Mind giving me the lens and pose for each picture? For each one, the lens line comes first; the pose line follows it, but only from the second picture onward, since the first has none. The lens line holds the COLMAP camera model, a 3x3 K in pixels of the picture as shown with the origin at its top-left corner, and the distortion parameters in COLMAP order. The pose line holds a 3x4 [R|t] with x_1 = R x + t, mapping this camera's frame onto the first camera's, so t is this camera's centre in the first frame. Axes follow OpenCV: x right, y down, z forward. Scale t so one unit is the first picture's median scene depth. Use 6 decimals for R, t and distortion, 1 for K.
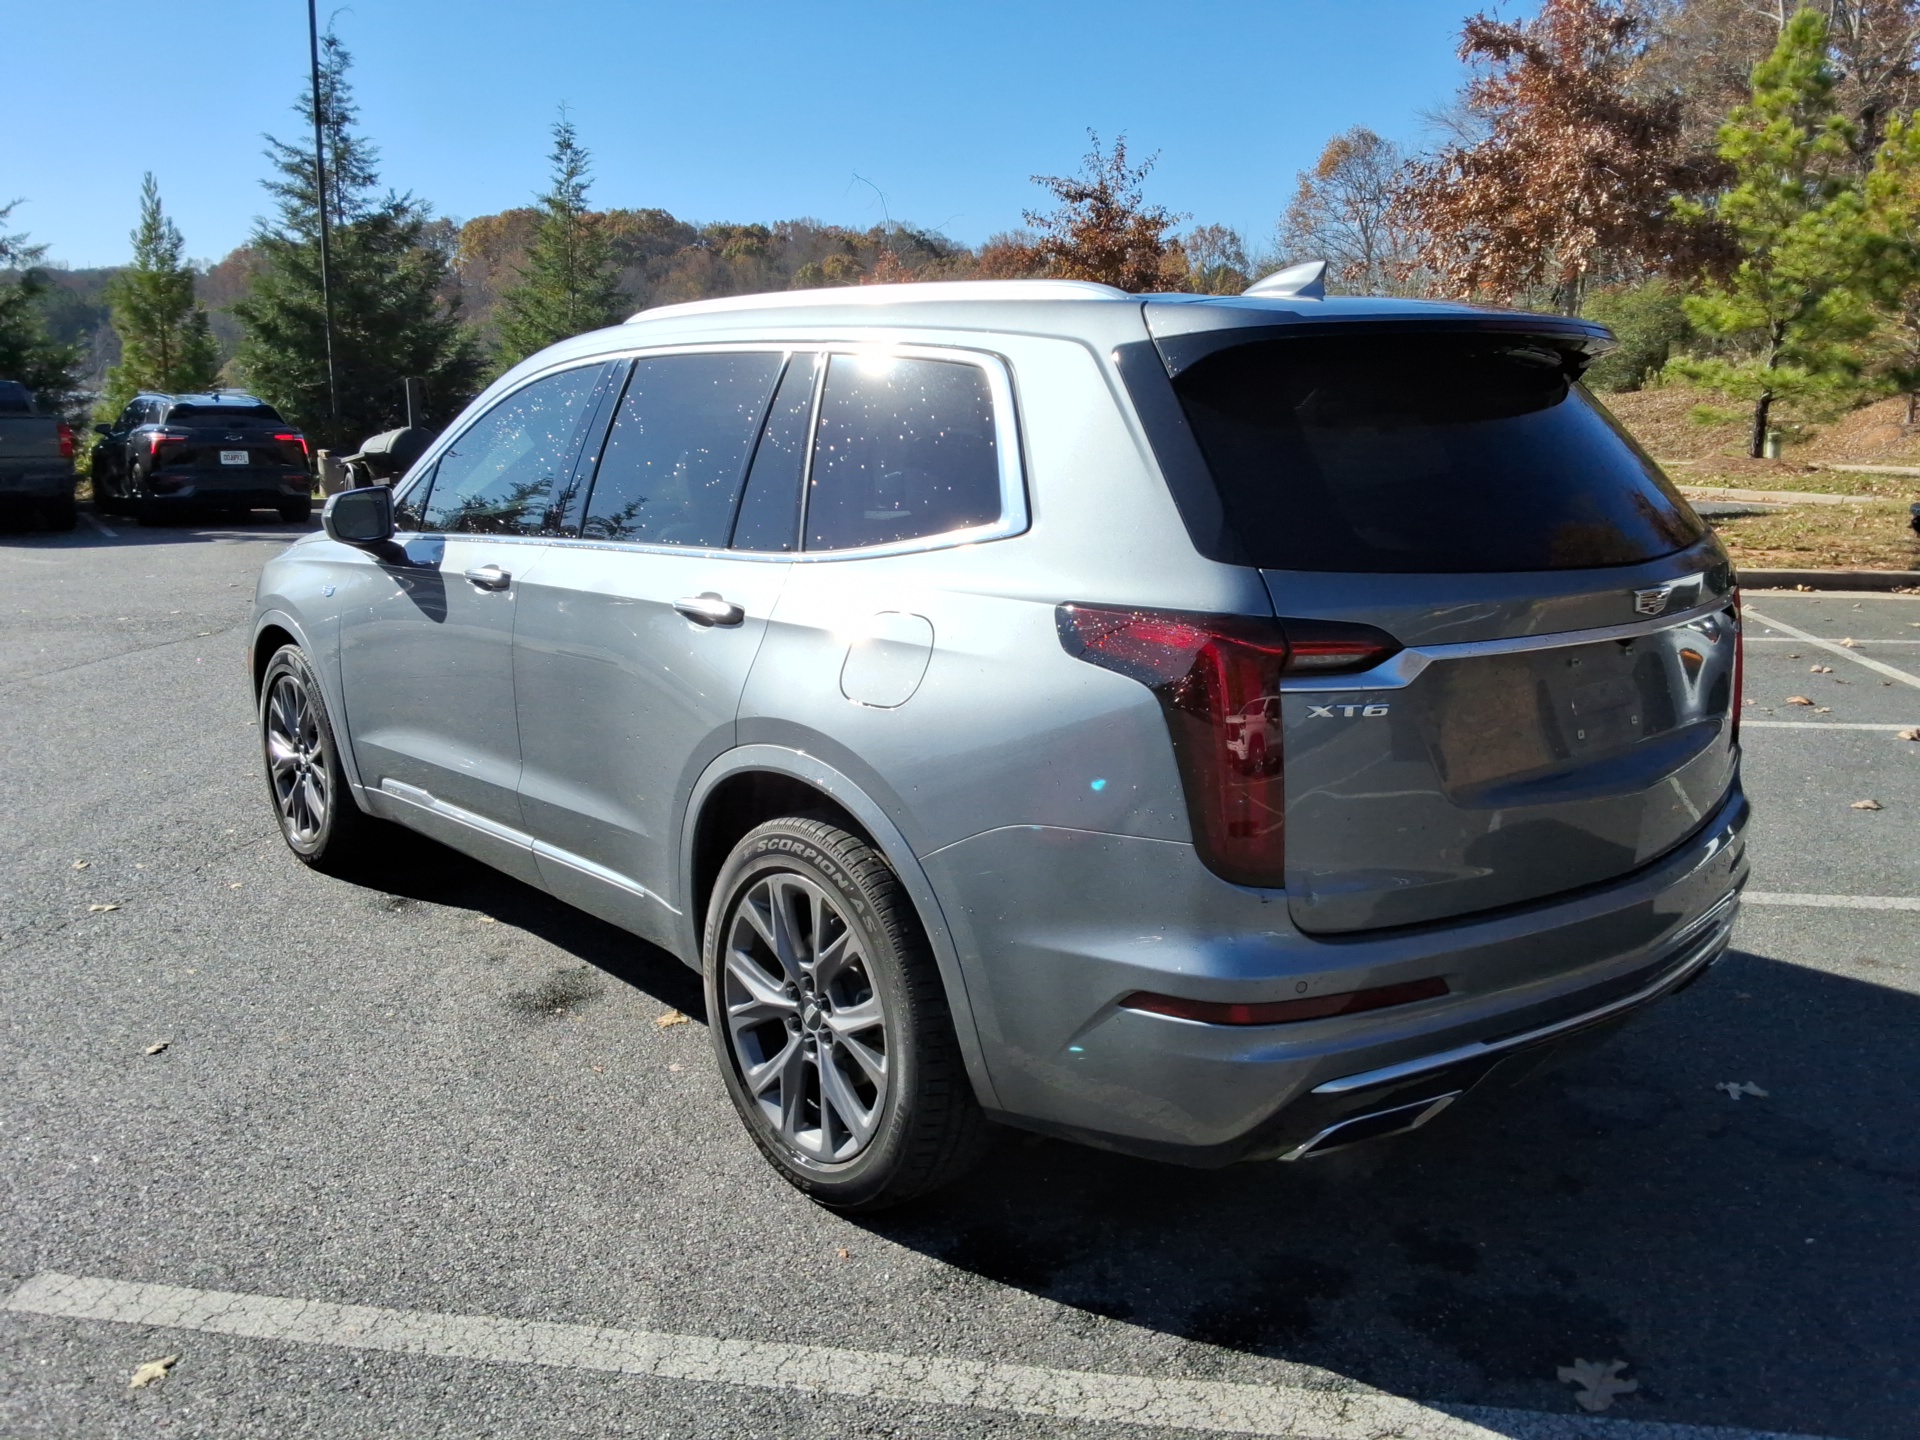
lens RADIAL K [[1546.3, 0, 912.0], [0, 1546.3, 704.8], [0, 0, 1]] dist [0.097171, -0.145607]
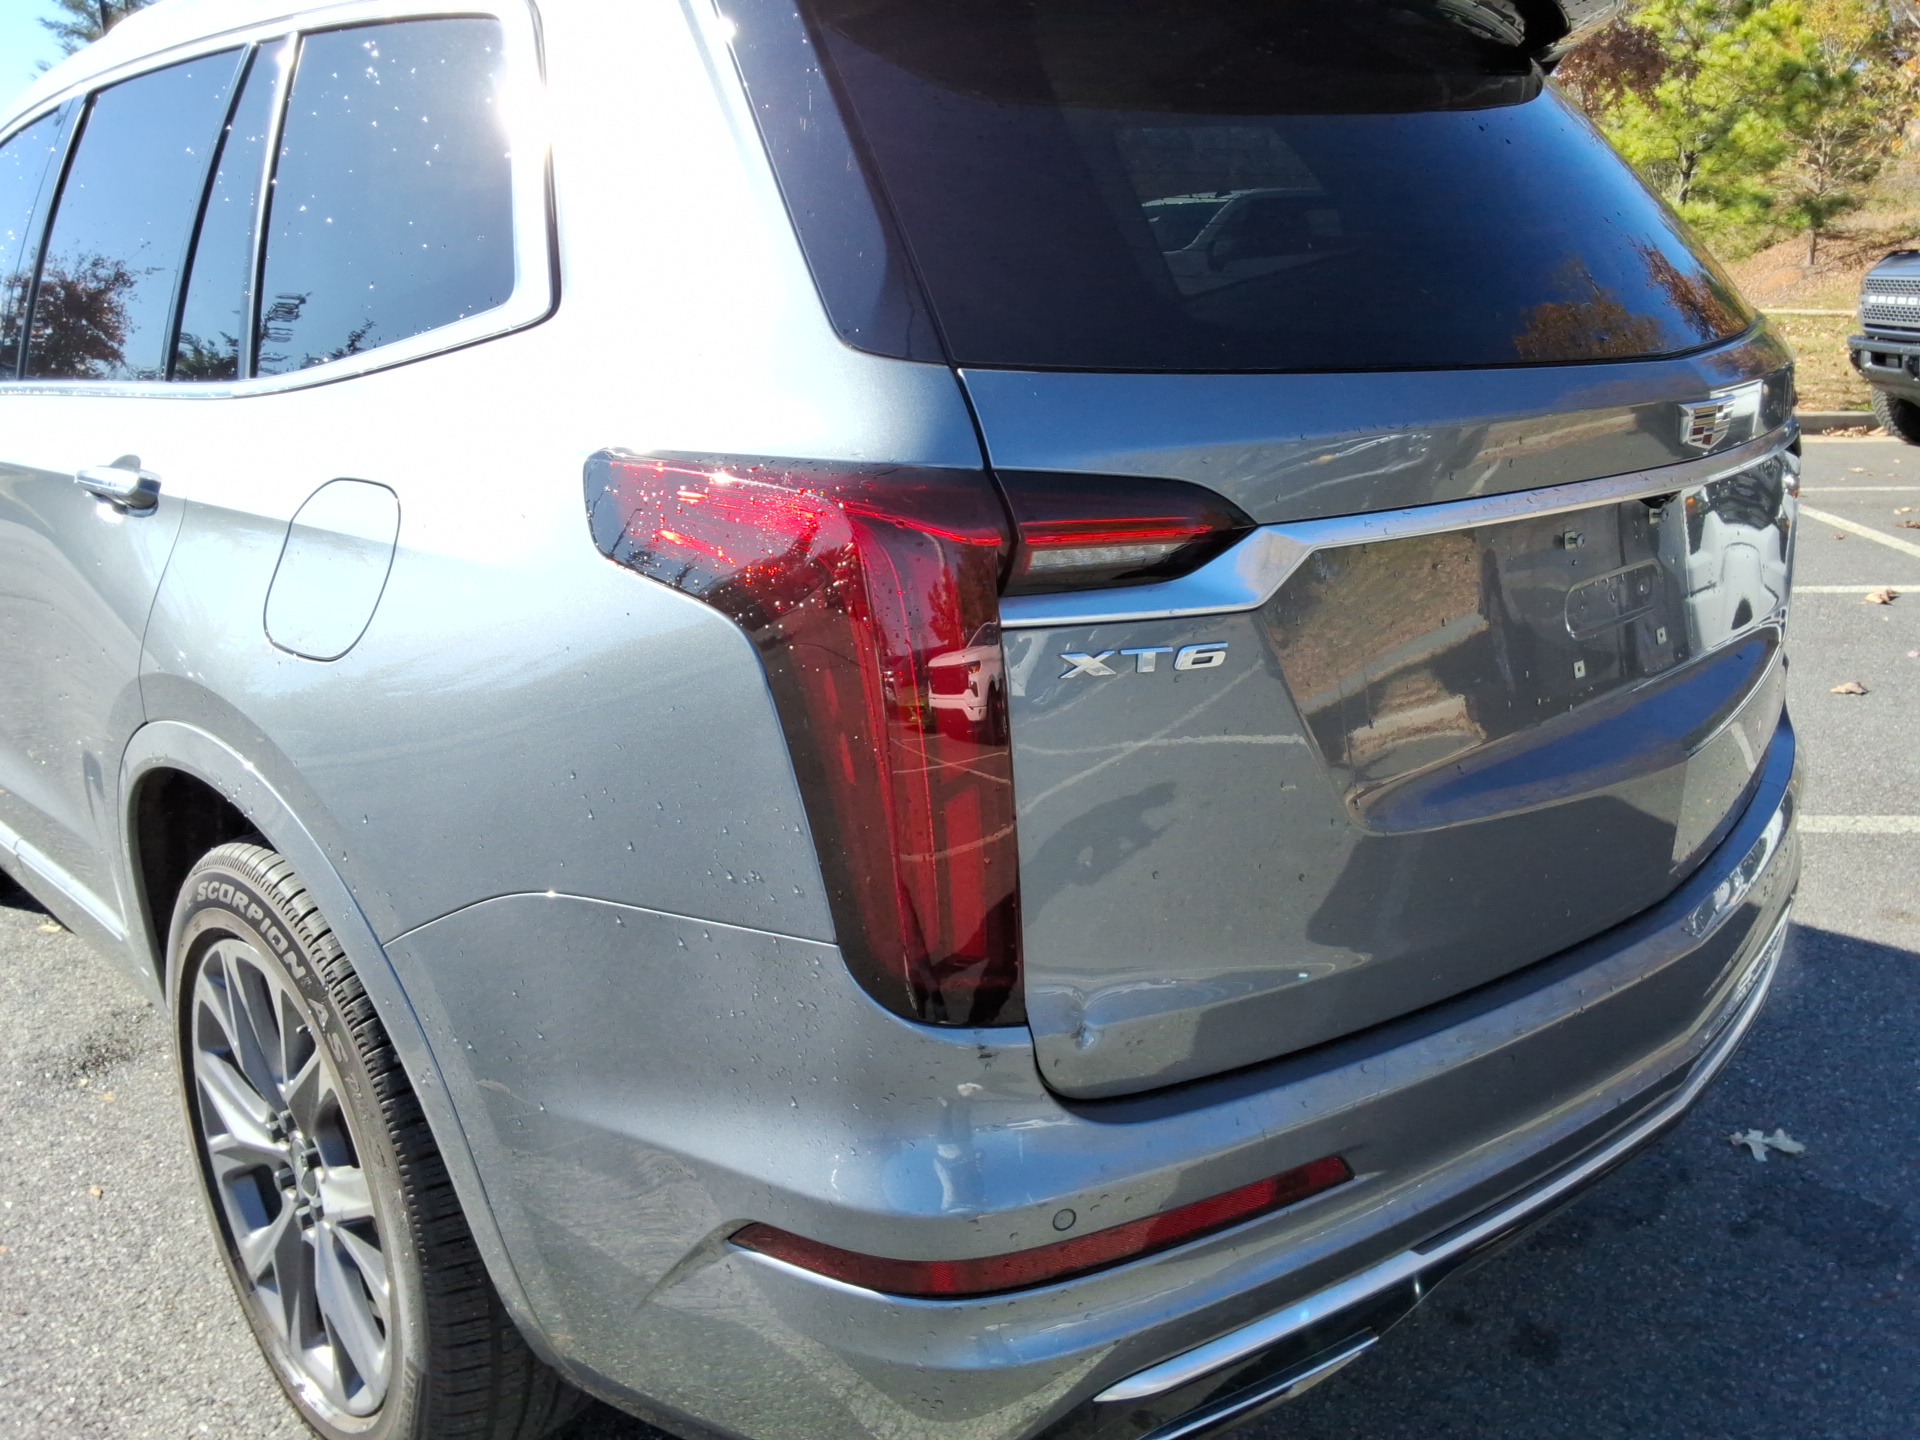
lens RADIAL K [[1546.3, 0, 923.8], [0, 1546.3, 686.3], [0, 0, 1]] dist [0.097171, -0.145607]
pose [[0.997538, -0.034265, 0.061187, 0.120402], [0.029977, 0.997119, 0.069673, -0.015864], [-0.063398, -0.067668, 0.995692, 0.346650]]
